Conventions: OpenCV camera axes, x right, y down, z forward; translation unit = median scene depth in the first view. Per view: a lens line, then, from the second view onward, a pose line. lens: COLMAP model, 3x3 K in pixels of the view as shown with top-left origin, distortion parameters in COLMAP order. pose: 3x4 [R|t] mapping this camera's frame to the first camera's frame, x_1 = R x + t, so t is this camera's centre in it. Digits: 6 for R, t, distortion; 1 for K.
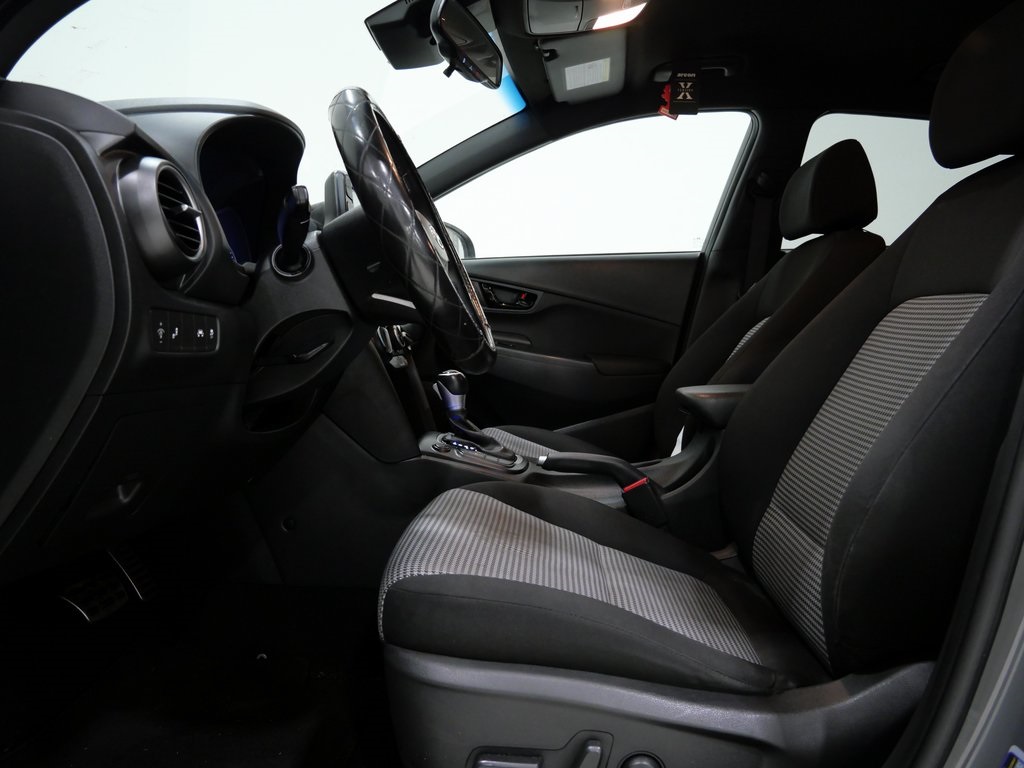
lens RADIAL K [[756.7, 0, 512.0], [0, 756.7, 384.0], [0, 0, 1]] dist [-0.038009, 0.002815]
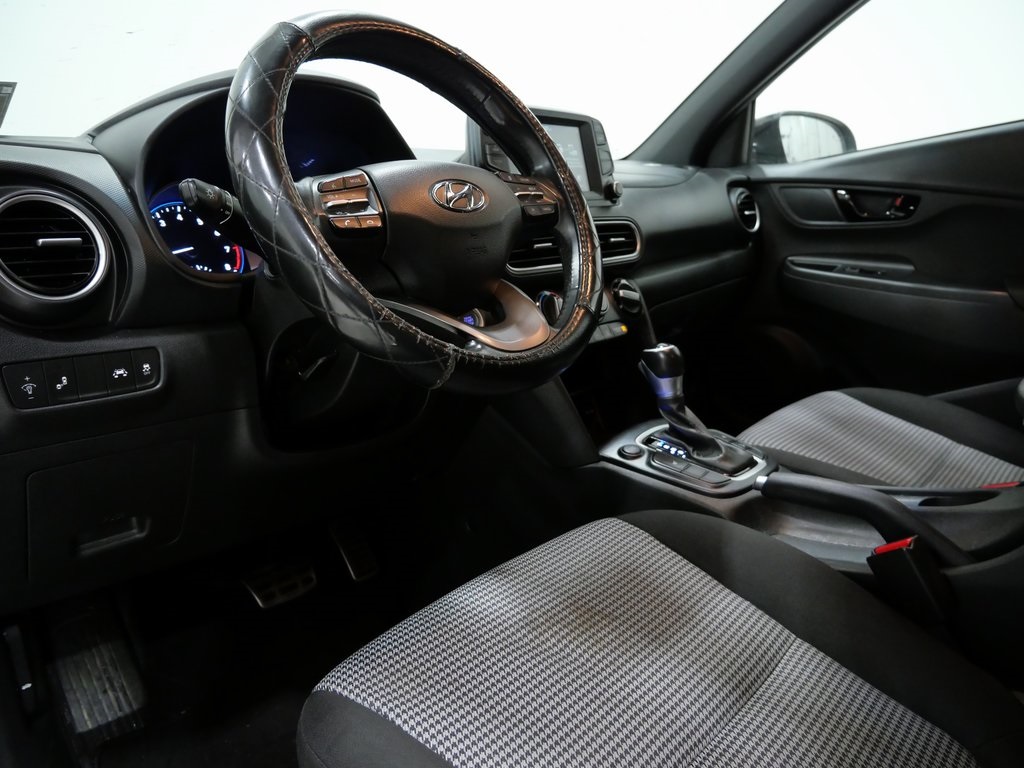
lens RADIAL K [[756.7, 0, 512.0], [0, 756.7, 384.0], [0, 0, 1]] dist [-0.038009, 0.002815]
pose [[0.795200, 0.034312, -0.605375, 0.254915], [0.047511, 0.991802, 0.118623, -0.074823], [0.604482, -0.123091, 0.787051, 0.327769]]
